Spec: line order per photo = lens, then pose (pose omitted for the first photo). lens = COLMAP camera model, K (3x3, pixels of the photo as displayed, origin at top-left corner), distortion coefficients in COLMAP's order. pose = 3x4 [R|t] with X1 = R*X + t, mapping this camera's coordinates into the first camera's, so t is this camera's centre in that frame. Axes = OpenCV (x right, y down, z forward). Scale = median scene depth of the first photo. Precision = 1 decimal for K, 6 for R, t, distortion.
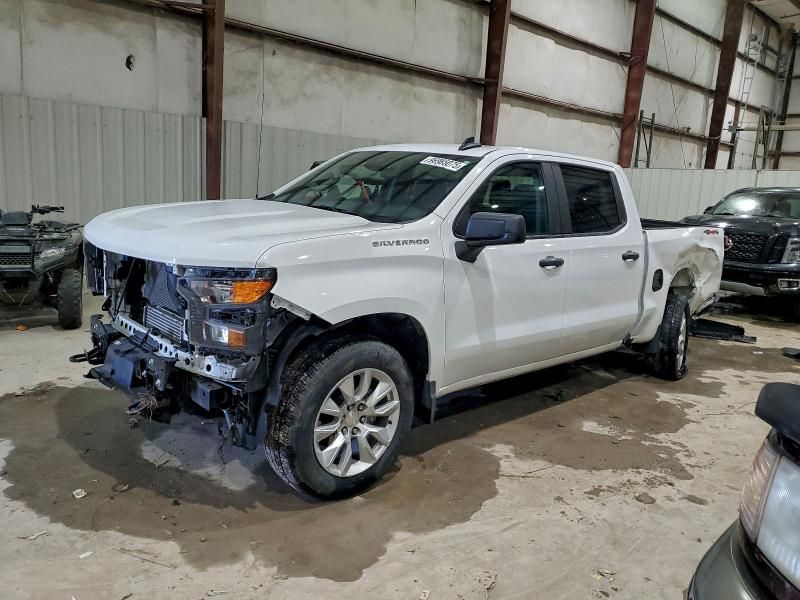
lens RADIAL K [[619.0, 0, 394.7], [0, 619.0, 300.1], [0, 0, 1]] dist [0.014938, 0.004786]
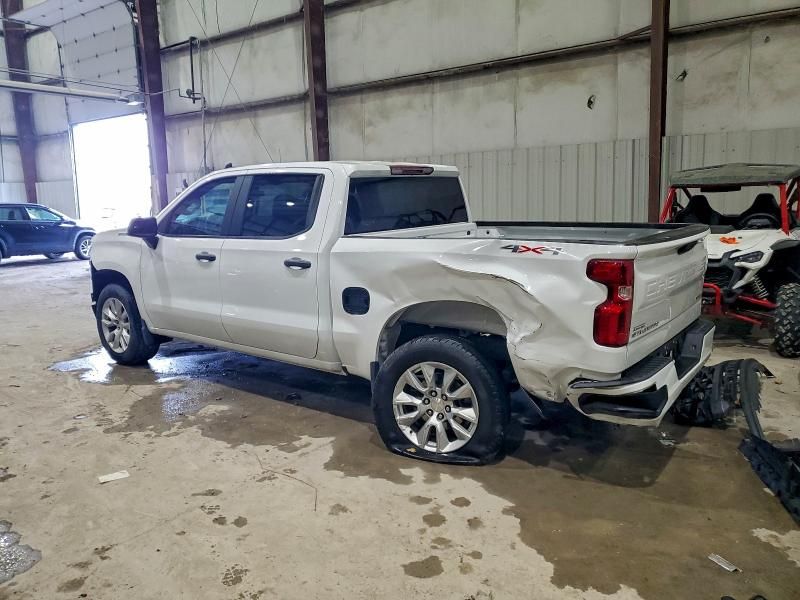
lens RADIAL K [[619.0, 0, 396.3], [0, 619.0, 297.7], [0, 0, 1]] dist [0.014938, 0.004786]
pose [[0.151413, 0.096429, -0.983756, 1.365358], [-0.154499, 0.985307, 0.072802, -0.115558], [0.976322, 0.140966, 0.164087, 1.044038]]
